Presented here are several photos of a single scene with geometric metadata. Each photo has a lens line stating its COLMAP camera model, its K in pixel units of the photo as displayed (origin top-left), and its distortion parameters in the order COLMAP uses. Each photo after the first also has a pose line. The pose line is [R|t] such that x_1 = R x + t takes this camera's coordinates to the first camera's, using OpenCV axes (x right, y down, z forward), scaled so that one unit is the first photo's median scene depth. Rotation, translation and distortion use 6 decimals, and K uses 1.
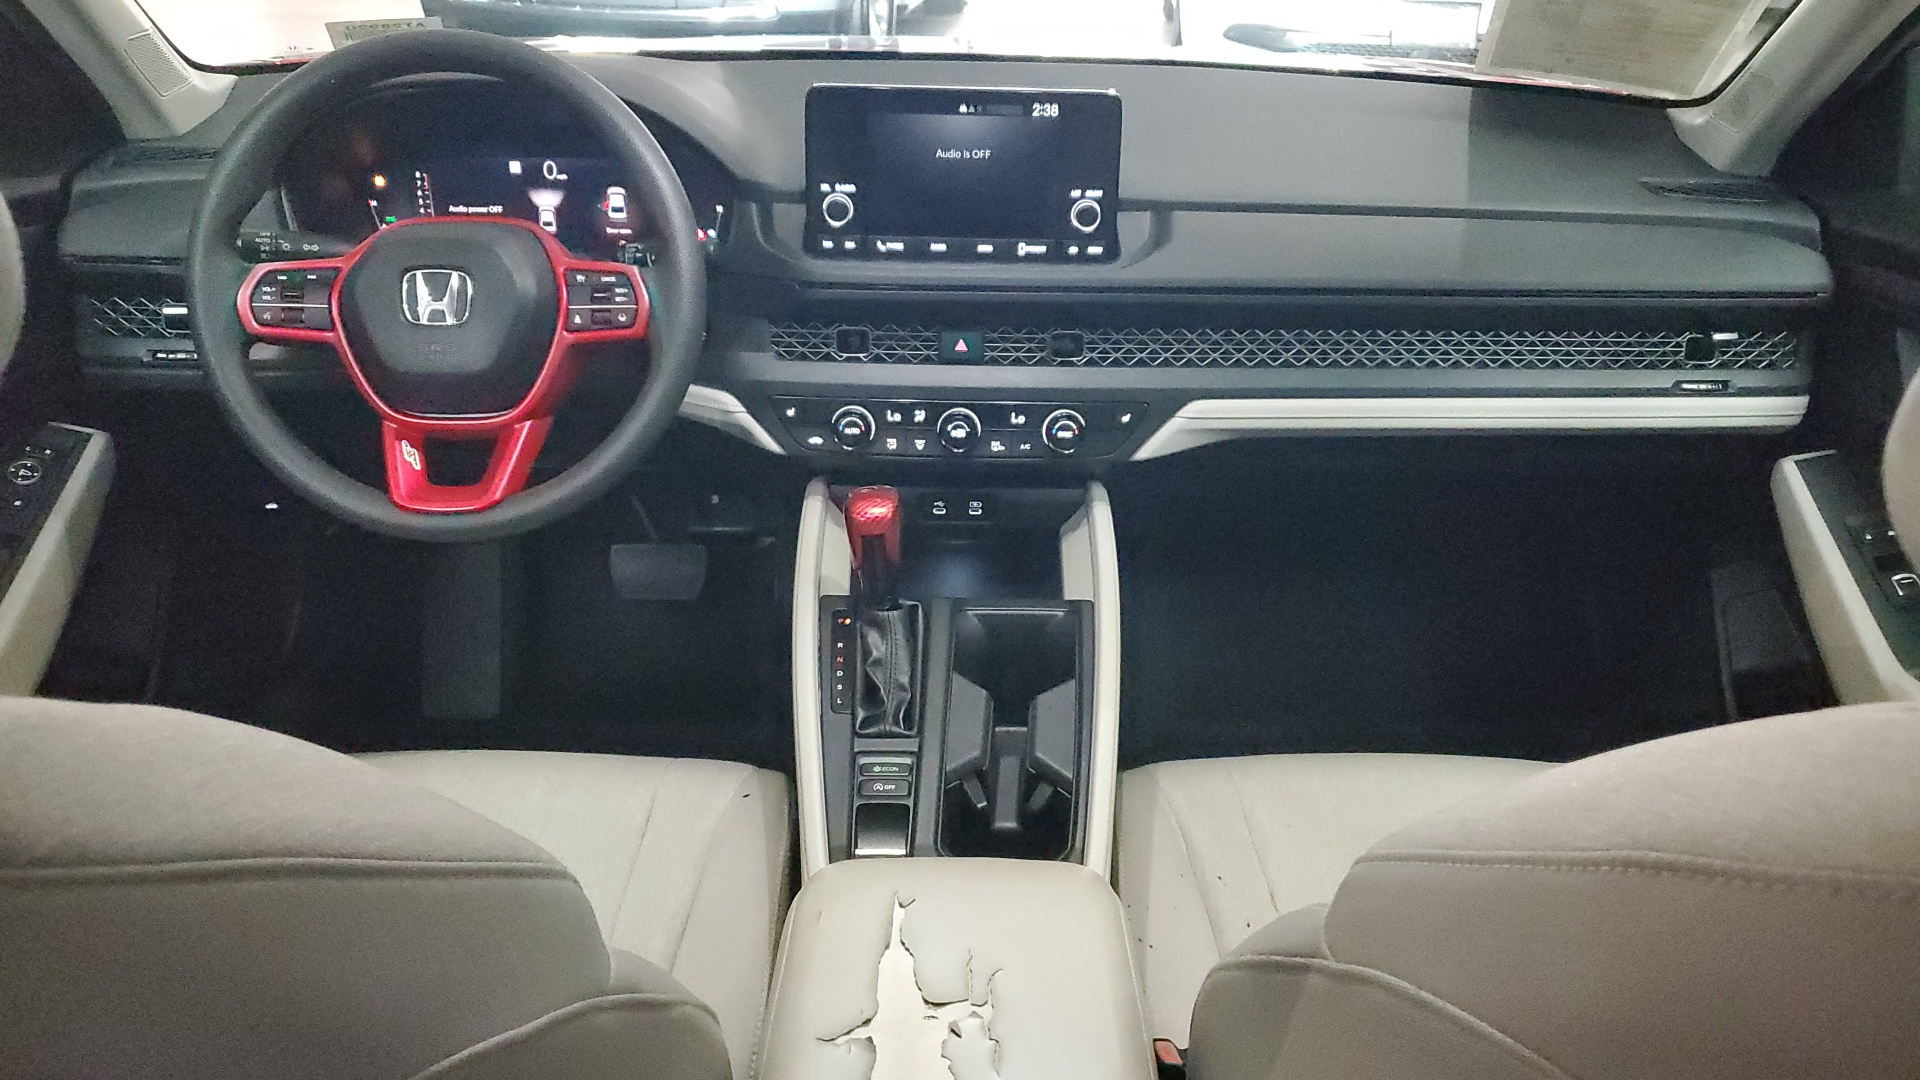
lens RADIAL K [[1517.0, 0, 981.3], [0, 1517.0, 578.5], [0, 0, 1]] dist [0.060572, -0.082434]
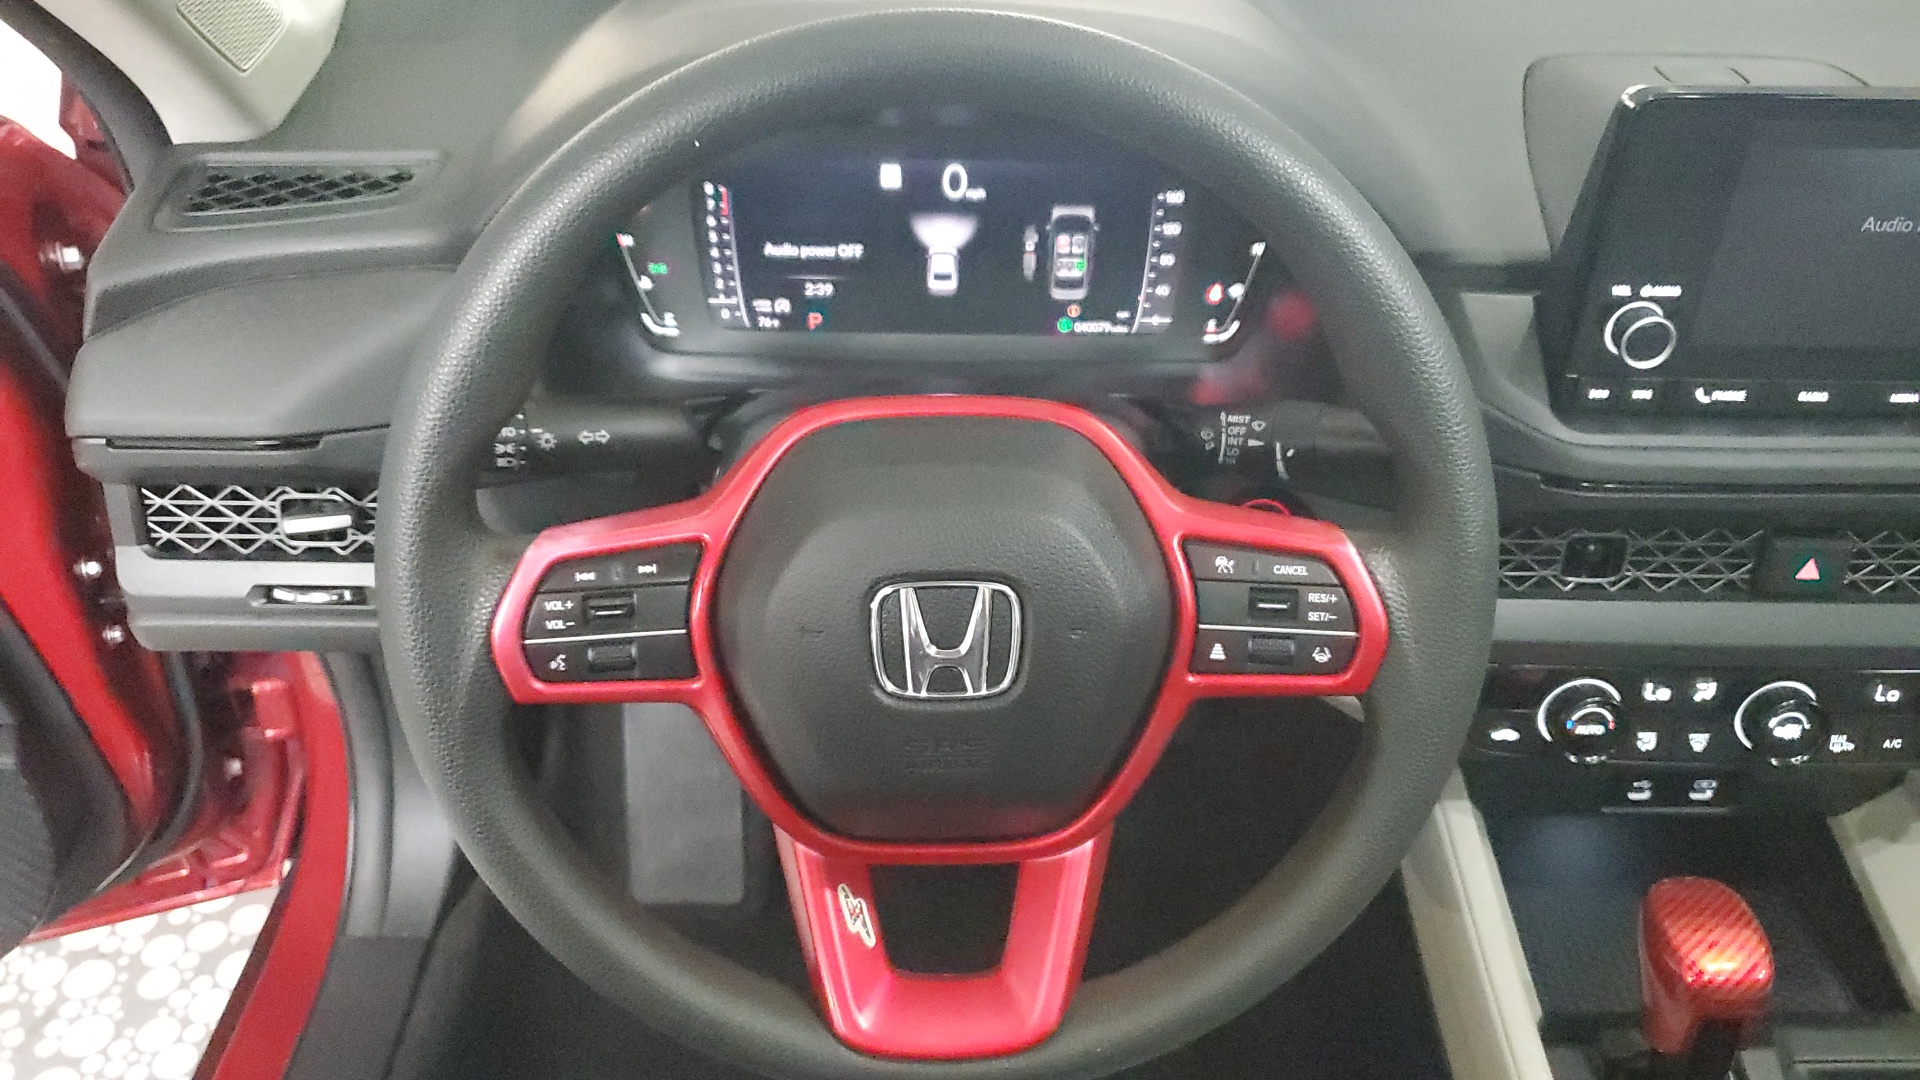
lens RADIAL K [[1517.0, 0, 992.1], [0, 1517.0, 550.1], [0, 0, 1]] dist [0.060572, -0.082434]
pose [[0.999754, -0.002538, 0.022029, -0.312595], [-0.001065, 0.986785, 0.162033, -0.250963], [-0.022150, -0.162017, 0.986539, 0.499138]]
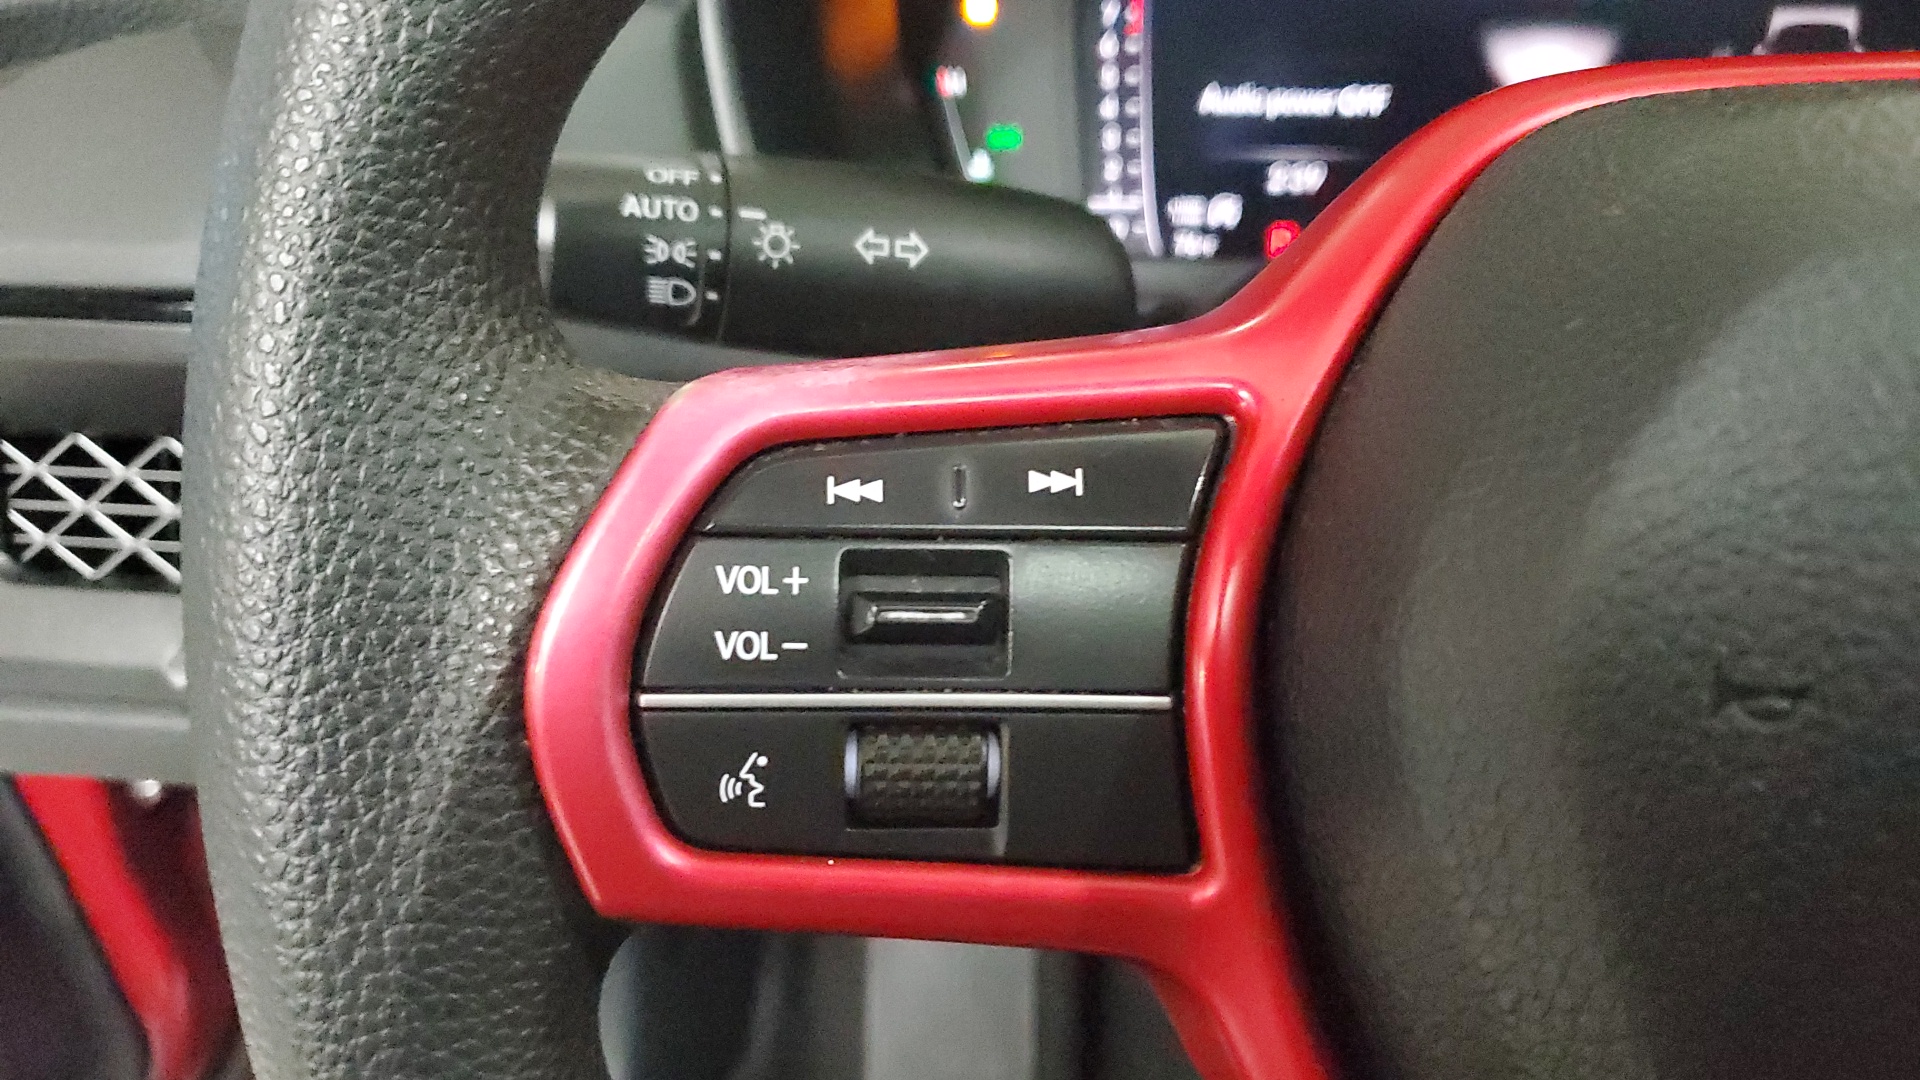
lens RADIAL K [[1517.0, 0, 1005.8], [0, 1517.0, 574.3], [0, 0, 1]] dist [0.060572, -0.082434]
pose [[0.990923, 0.030844, -0.130848, -0.385135], [-0.028808, 0.999433, 0.017421, -0.173189], [0.131311, -0.013493, 0.991249, 0.786733]]
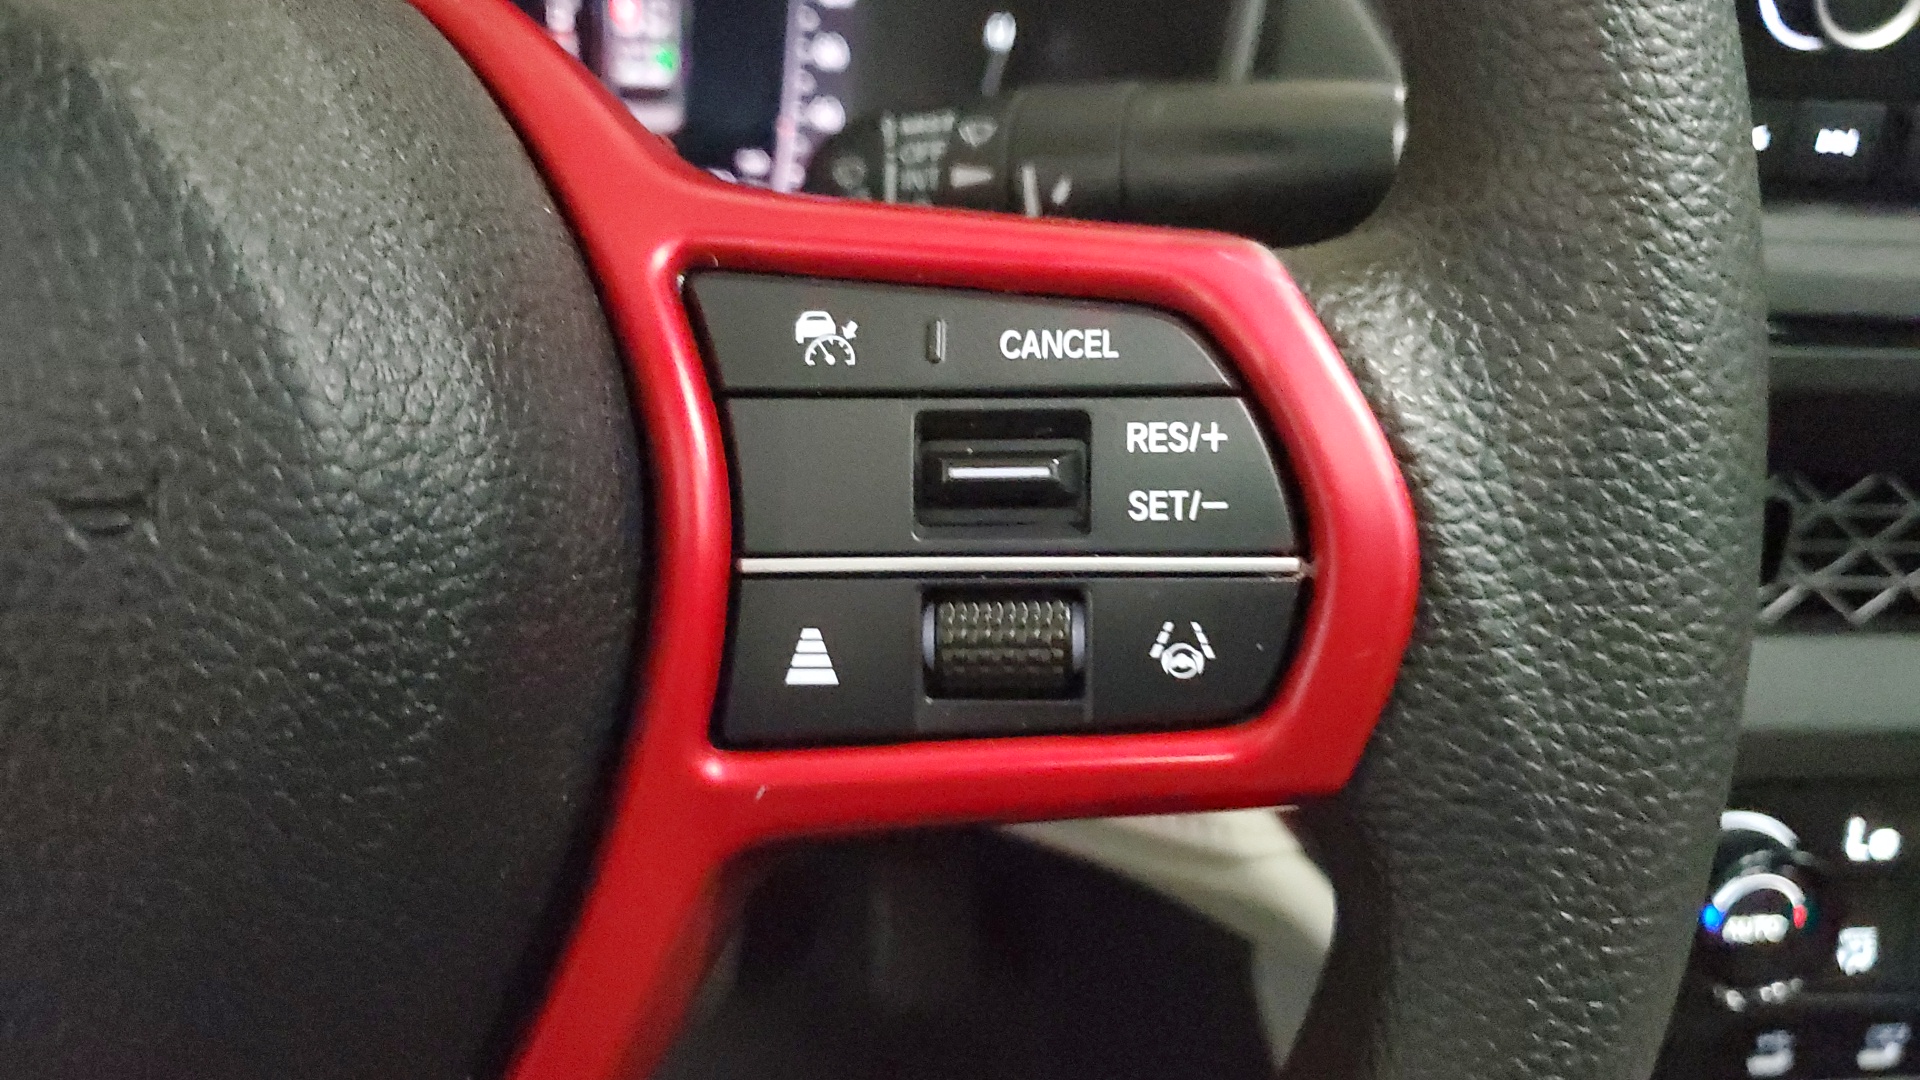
lens RADIAL K [[1517.0, 0, 951.7], [0, 1517.0, 524.6], [0, 0, 1]] dist [0.060572, -0.082434]
pose [[0.992654, -0.011182, 0.120473, -0.243558], [0.011978, 0.999911, -0.005883, -0.163876], [-0.120397, 0.007282, 0.992699, 0.794581]]
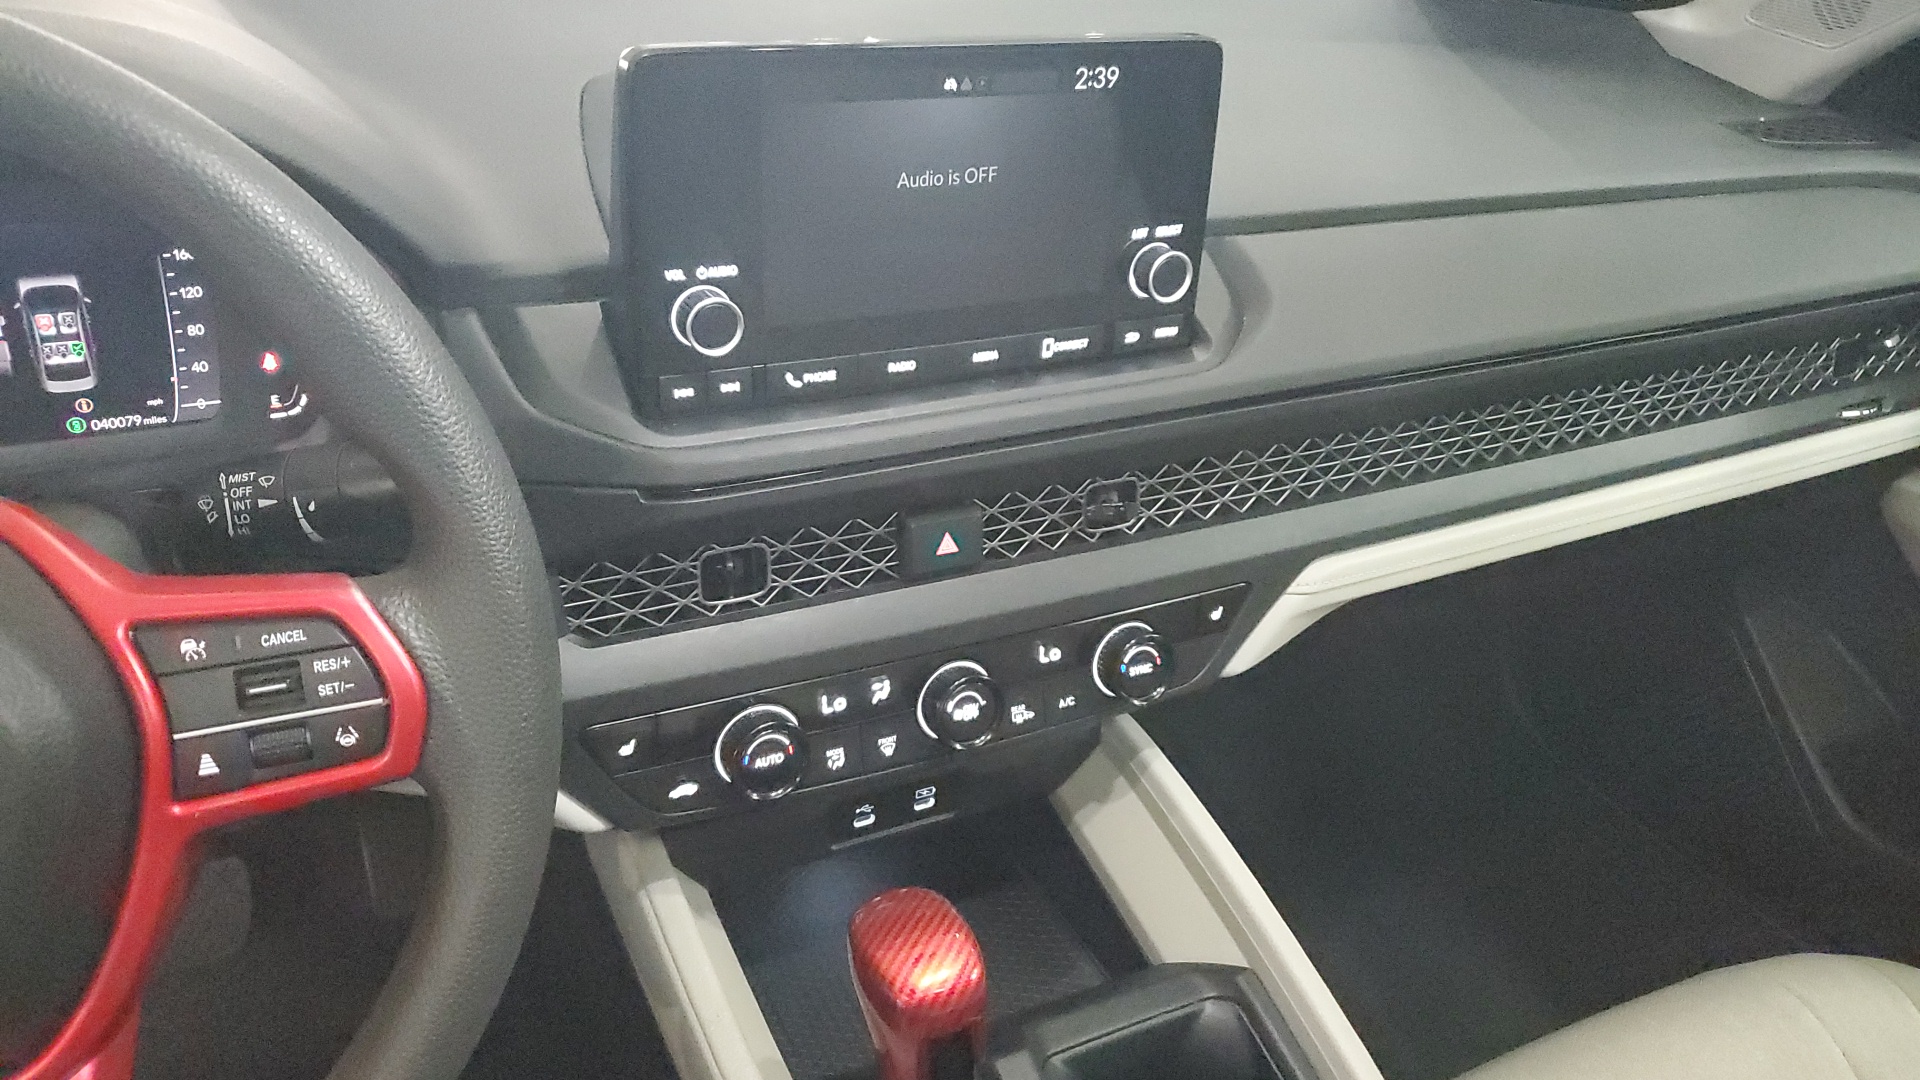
lens RADIAL K [[1517.0, 0, 954.4], [0, 1517.0, 520.6], [0, 0, 1]] dist [0.060572, -0.082434]
pose [[0.893656, -0.173937, 0.413673, -0.224368], [0.152925, 0.984690, 0.083669, -0.208170], [-0.421892, -0.011511, 0.906573, 0.551855]]
